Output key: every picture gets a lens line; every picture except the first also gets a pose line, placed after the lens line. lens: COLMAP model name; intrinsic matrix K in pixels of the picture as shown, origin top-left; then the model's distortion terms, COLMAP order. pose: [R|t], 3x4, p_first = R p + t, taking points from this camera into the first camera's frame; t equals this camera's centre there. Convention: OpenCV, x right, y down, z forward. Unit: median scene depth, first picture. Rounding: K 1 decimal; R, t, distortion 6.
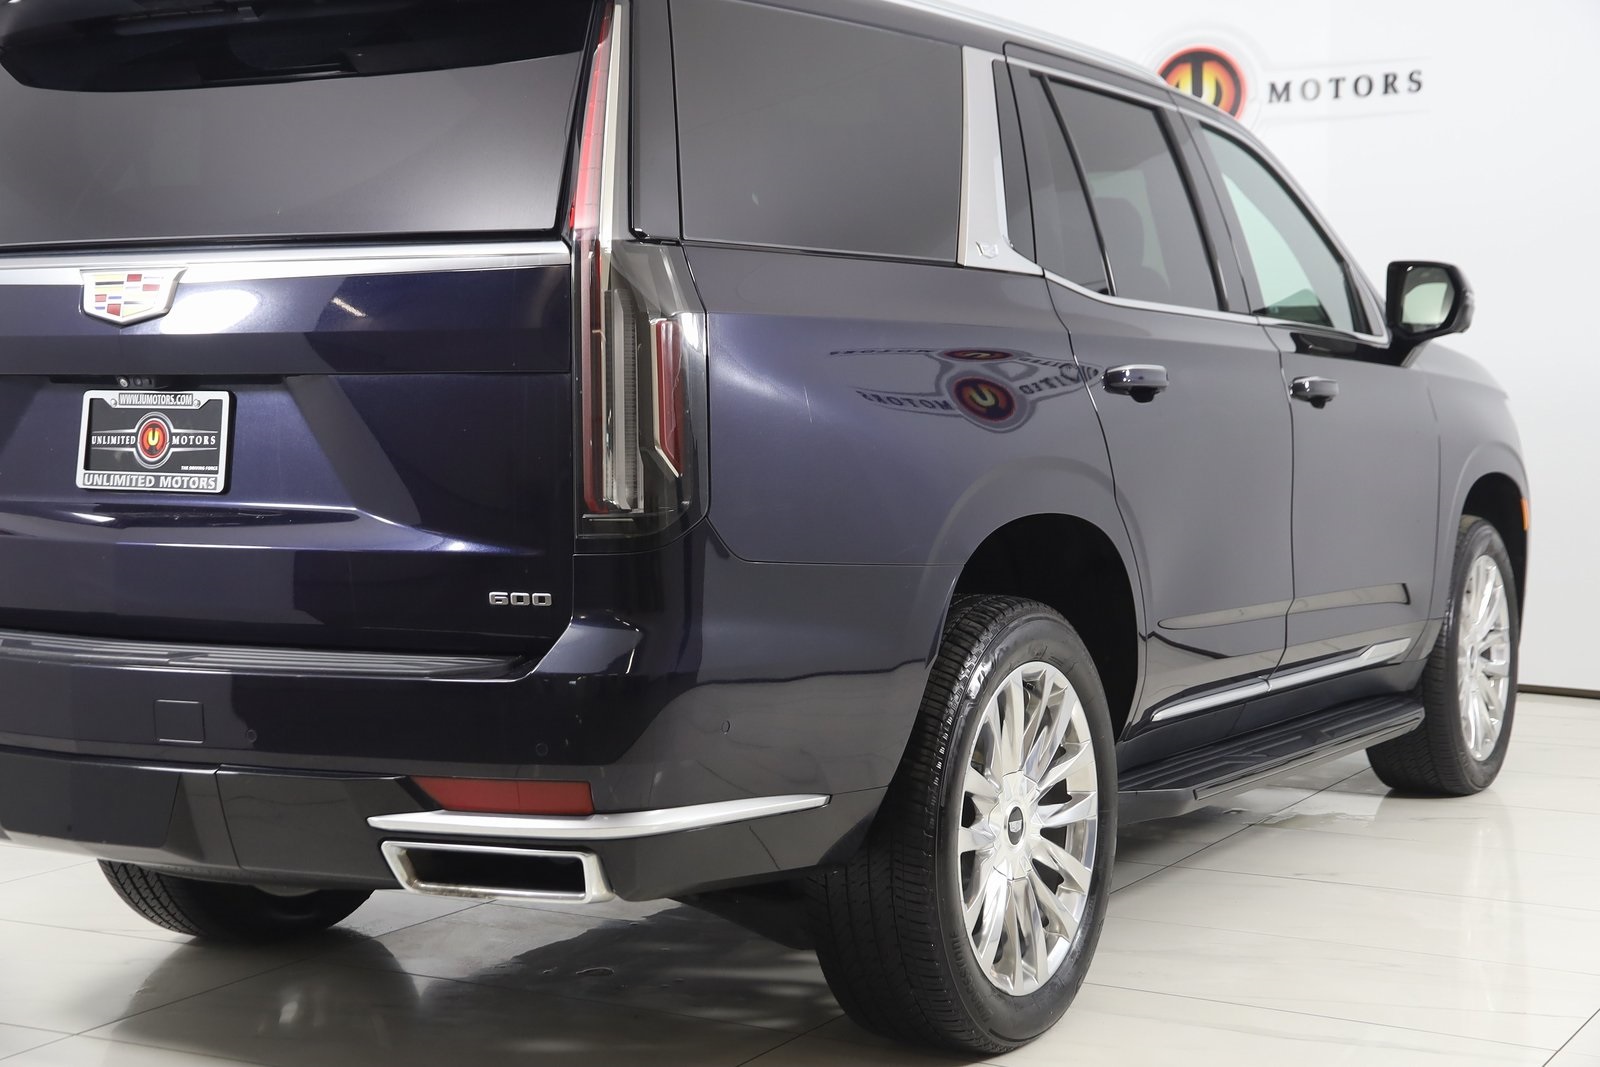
lens RADIAL K [[2512.7, 0, 840.7], [0, 2512.7, 565.5], [0, 0, 1]] dist [0.176195, 0.000000]
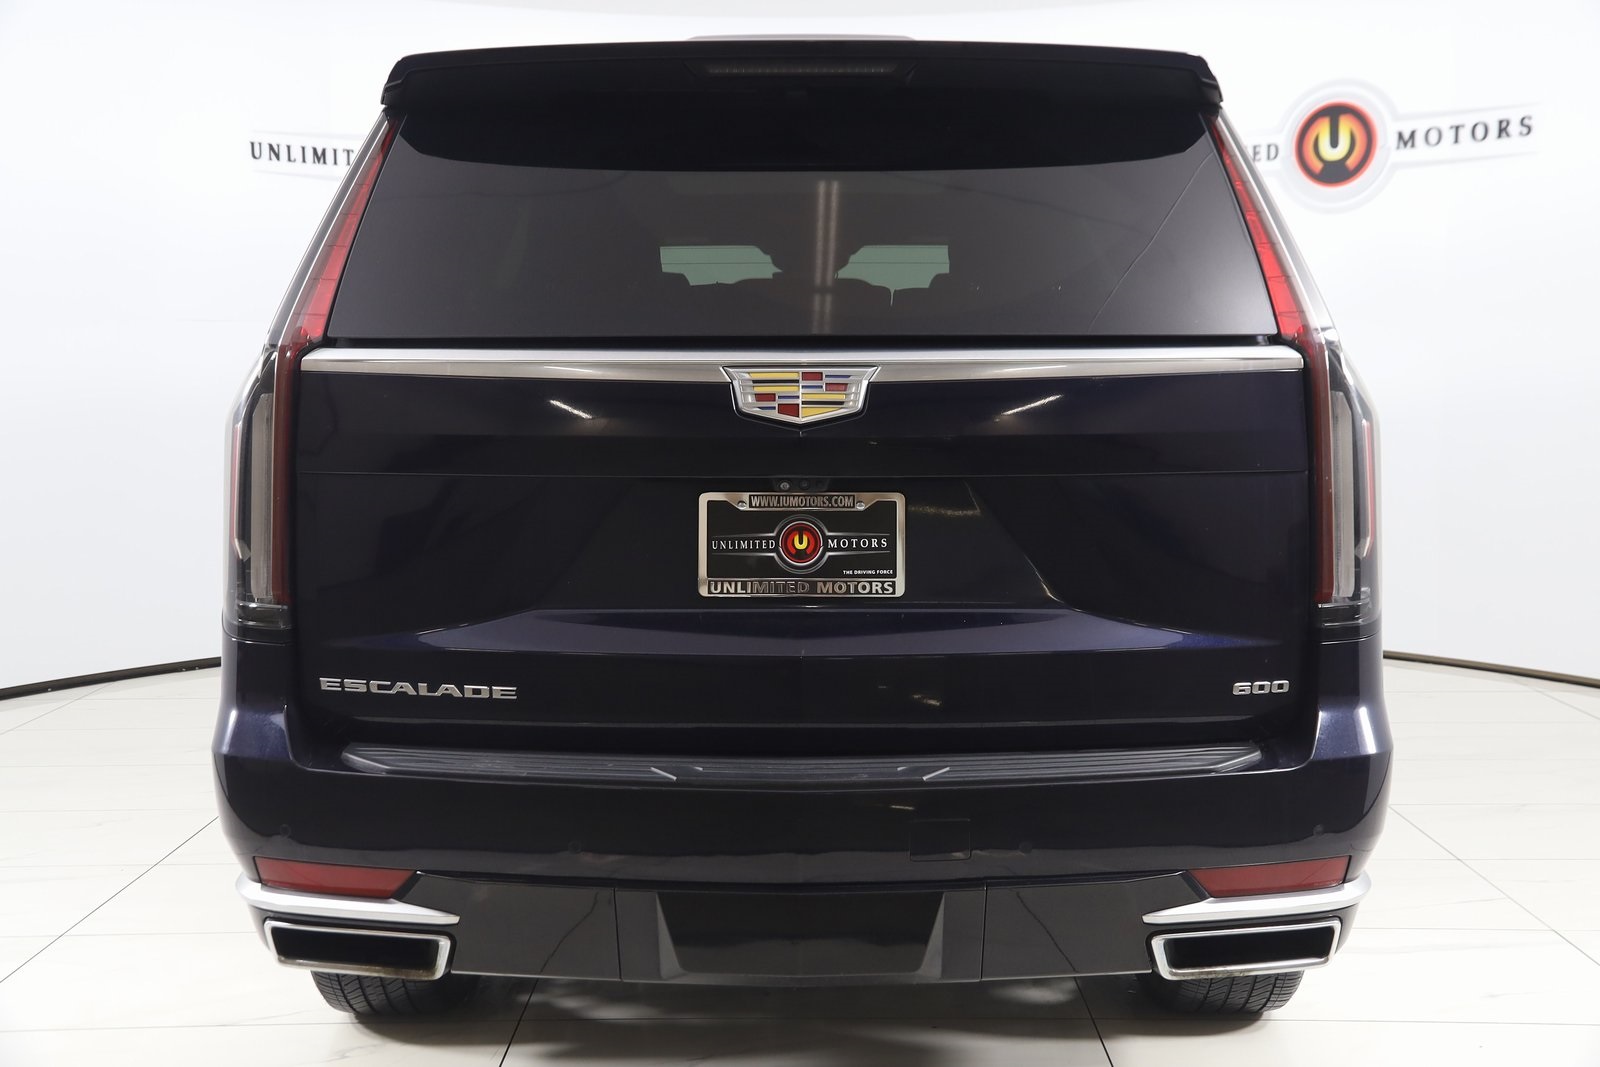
lens RADIAL K [[1810.6, 0, 801.0], [0, 1810.6, 533.4], [0, 0, 1]] dist [0.011313, 0.000000]
pose [[0.860665, -0.046539, 0.507040, -0.621570], [0.035408, 0.998874, 0.031580, -0.075483], [-0.507938, -0.009227, 0.861344, 0.418179]]
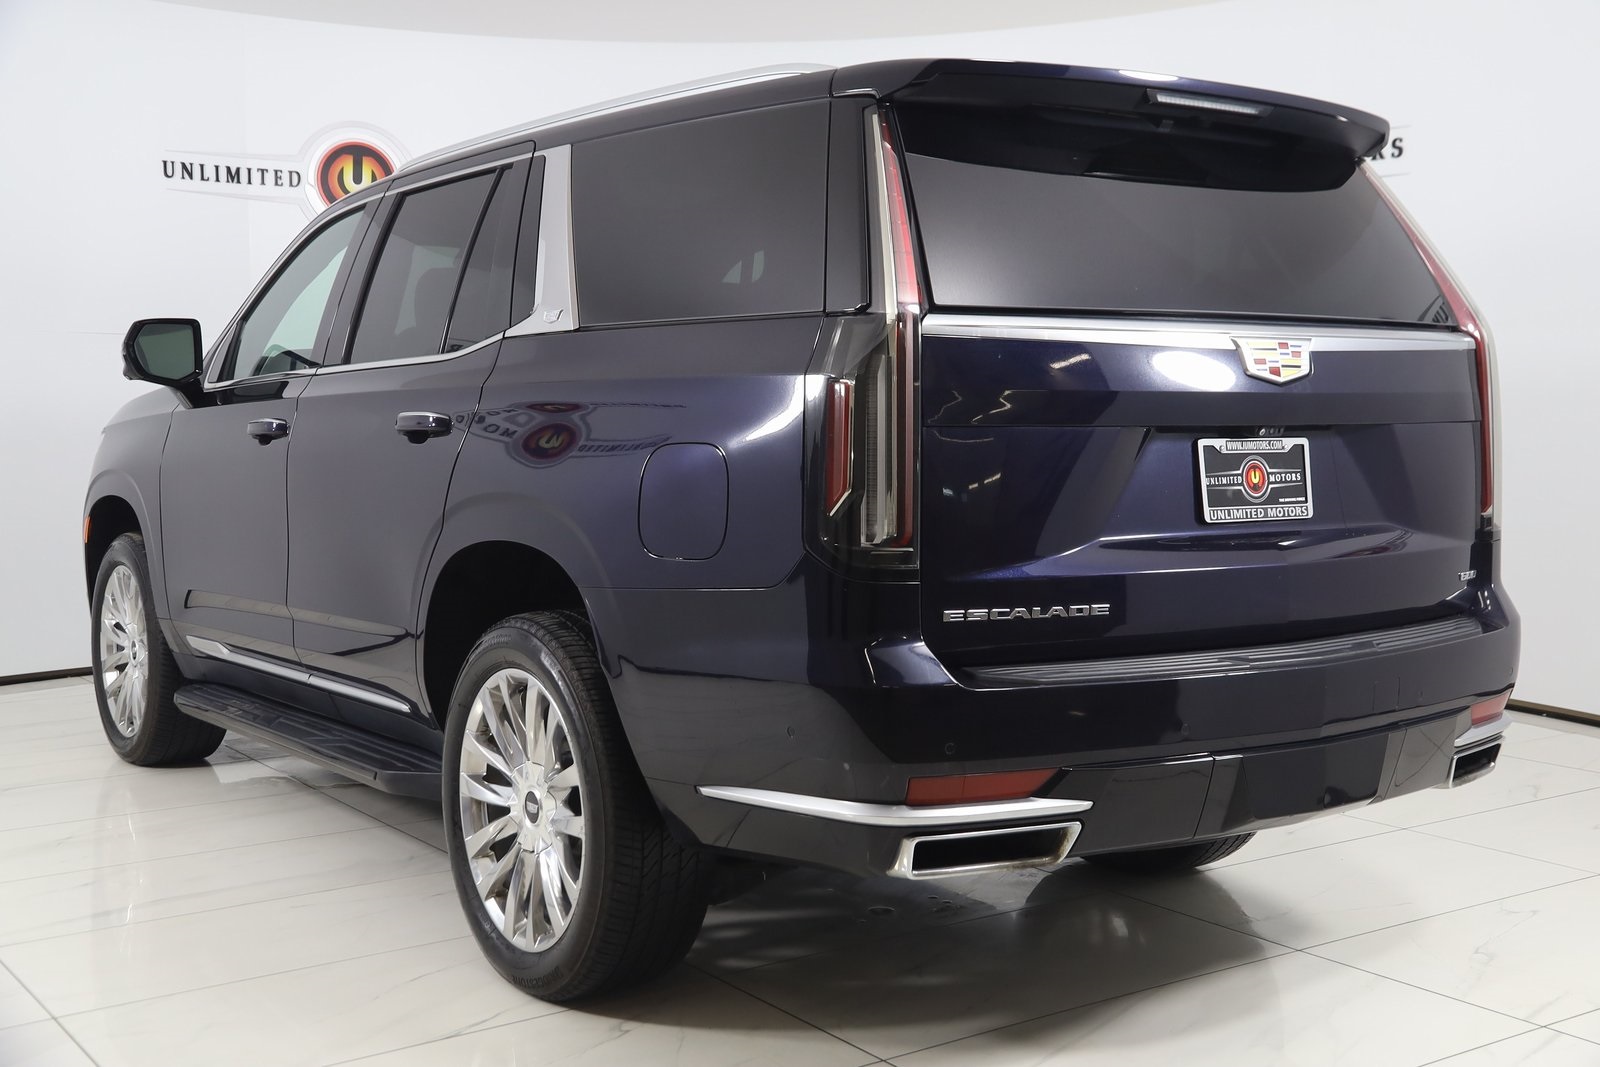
lens RADIAL K [[1810.6, 0, 787.2], [0, 1810.6, 535.2], [0, 0, 1]] dist [0.011313, 0.000000]
pose [[0.411268, -0.065177, 0.909181, -1.160076], [0.058322, 0.997278, 0.045110, -0.075148], [-0.909647, 0.034472, 0.413950, 0.855701]]
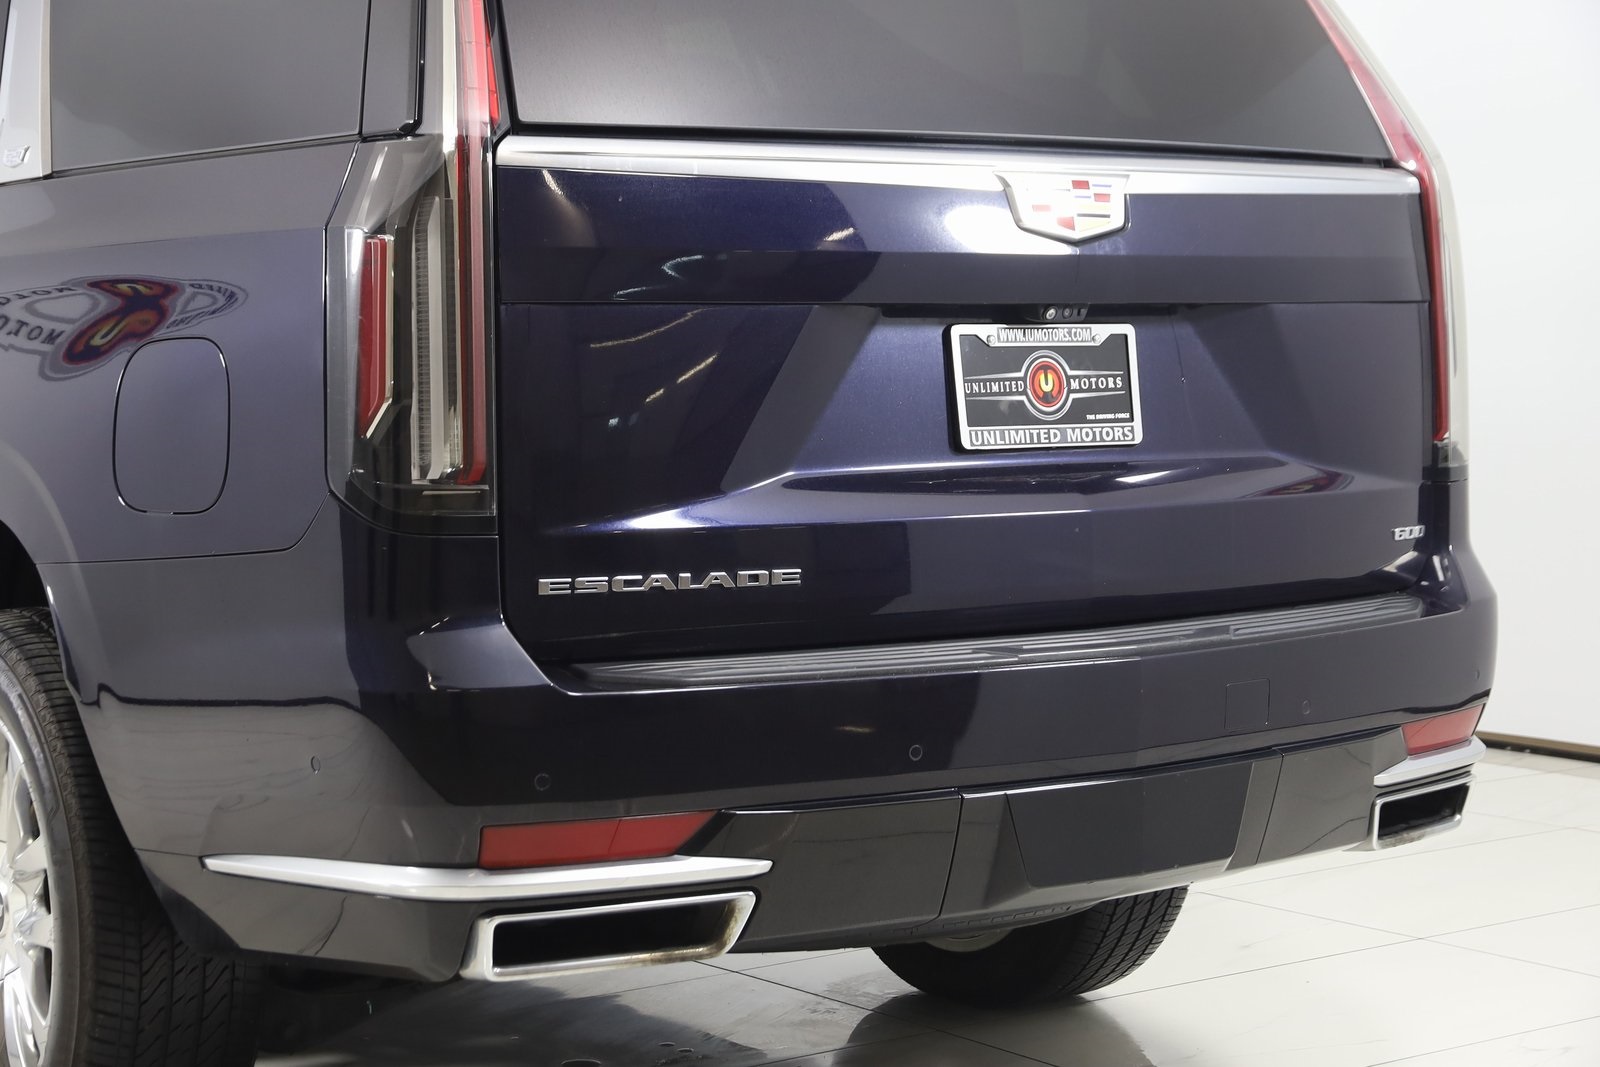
lens RADIAL K [[2840.3, 0, 811.2], [0, 2840.3, 551.4], [0, 0, 1]] dist [0.122039, 0.000000]
pose [[0.383219, -0.068906, 0.921084, -1.151263], [0.071528, 0.996433, 0.044784, -0.042768], [-0.920884, 0.048722, 0.386780, 0.728404]]
